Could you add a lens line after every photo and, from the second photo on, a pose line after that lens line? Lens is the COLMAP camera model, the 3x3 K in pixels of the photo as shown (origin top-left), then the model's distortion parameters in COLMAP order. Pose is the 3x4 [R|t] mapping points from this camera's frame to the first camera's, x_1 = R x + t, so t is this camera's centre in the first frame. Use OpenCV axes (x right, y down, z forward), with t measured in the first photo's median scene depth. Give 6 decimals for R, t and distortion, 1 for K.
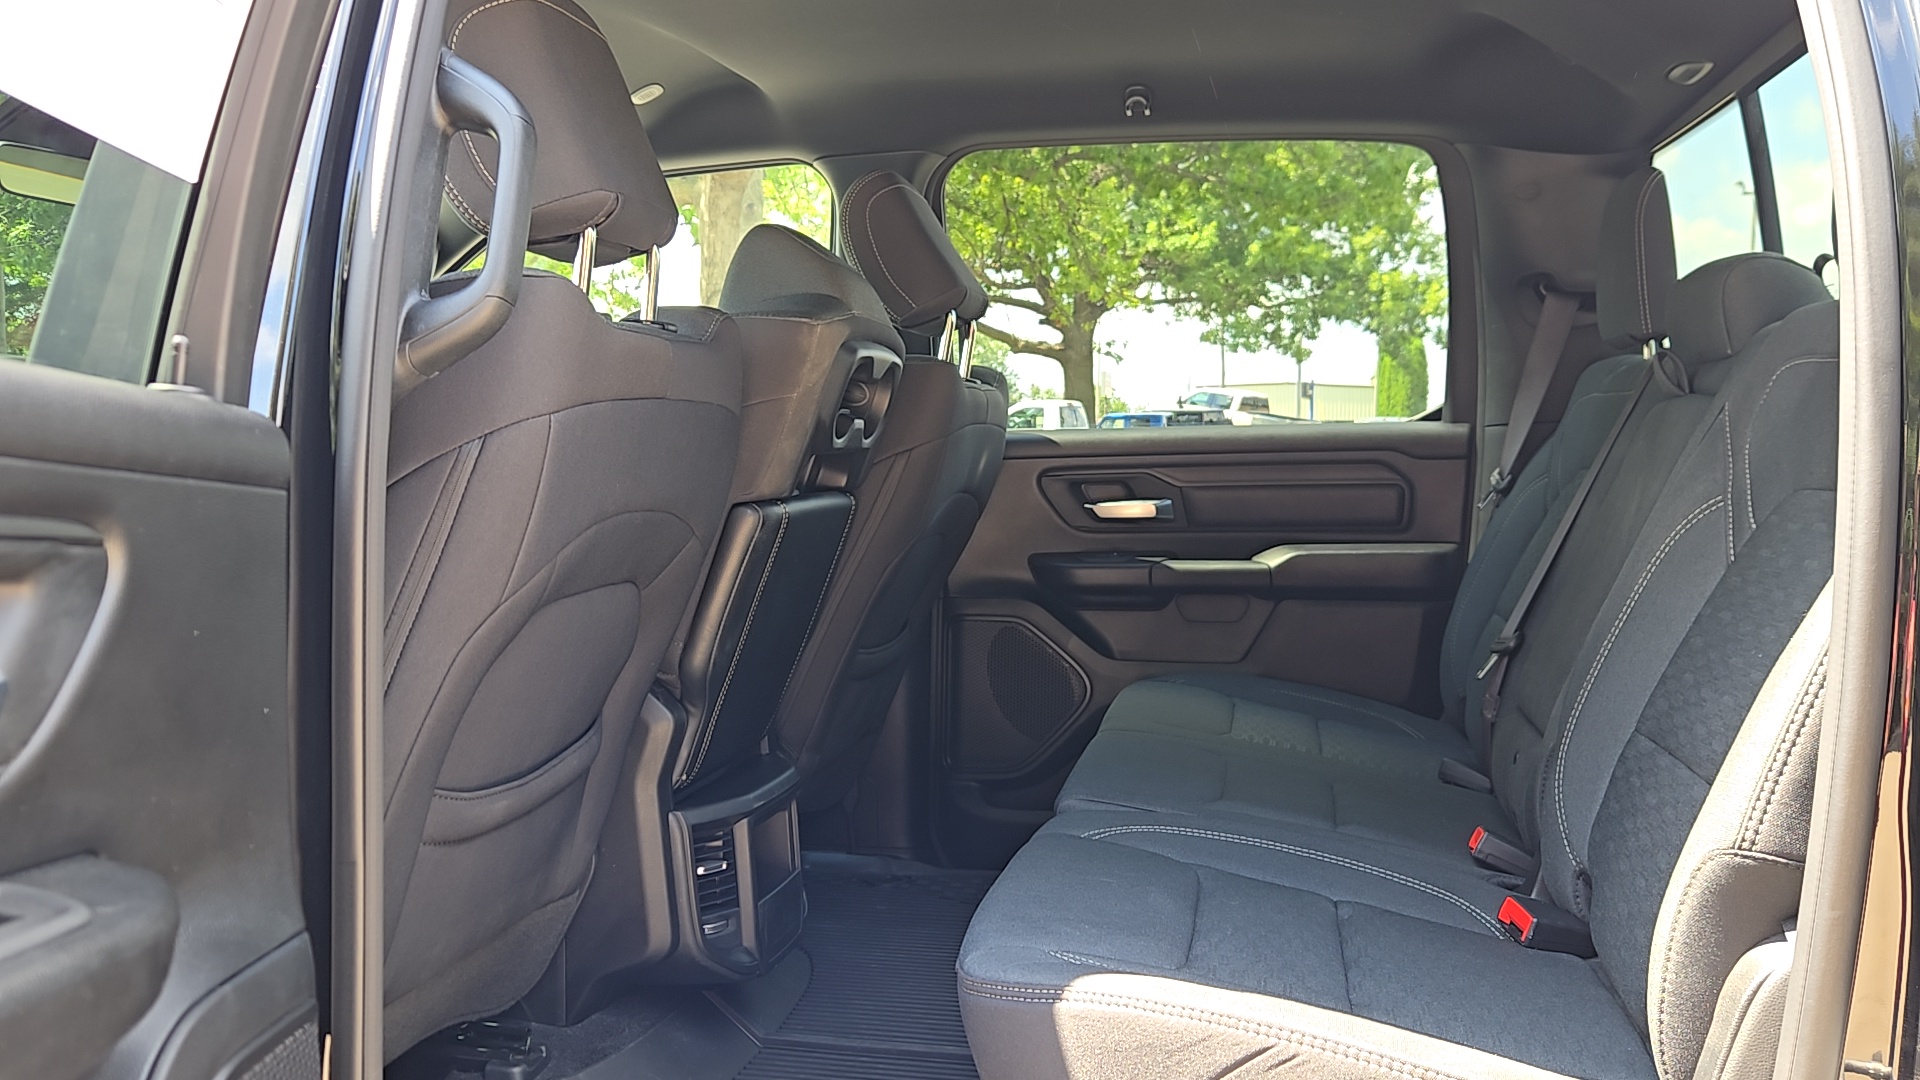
lens RADIAL K [[1591.5, 0, 948.1], [0, 1591.5, 541.5], [0, 0, 1]] dist [0.003043, 0.002736]
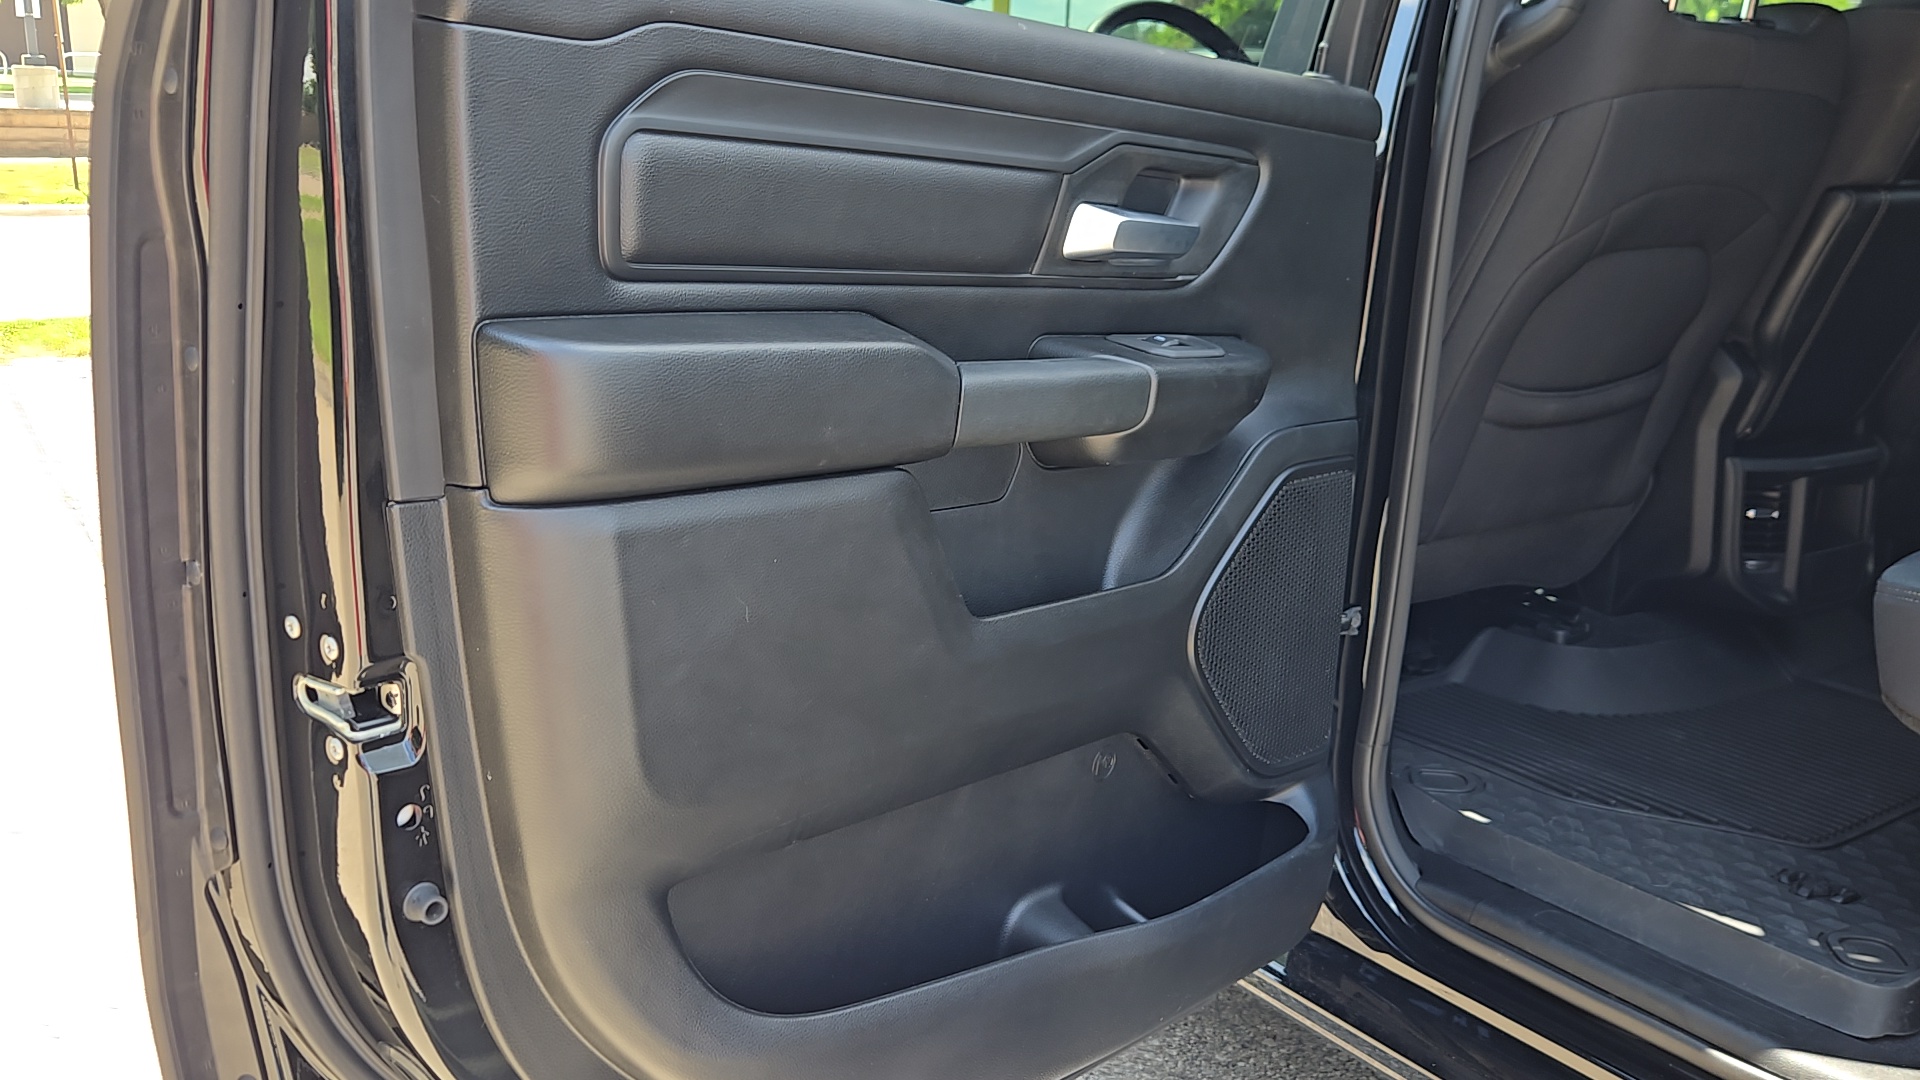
lens RADIAL K [[1629.6, 0, 959.2], [0, 1629.6, 543.9], [0, 0, 1]] dist [0.001142, -0.018974]
pose [[0.730009, 0.186948, -0.657372, 0.258472], [-0.066935, 0.976793, 0.203456, 0.034753], [0.680152, -0.104523, 0.725581, -0.308548]]
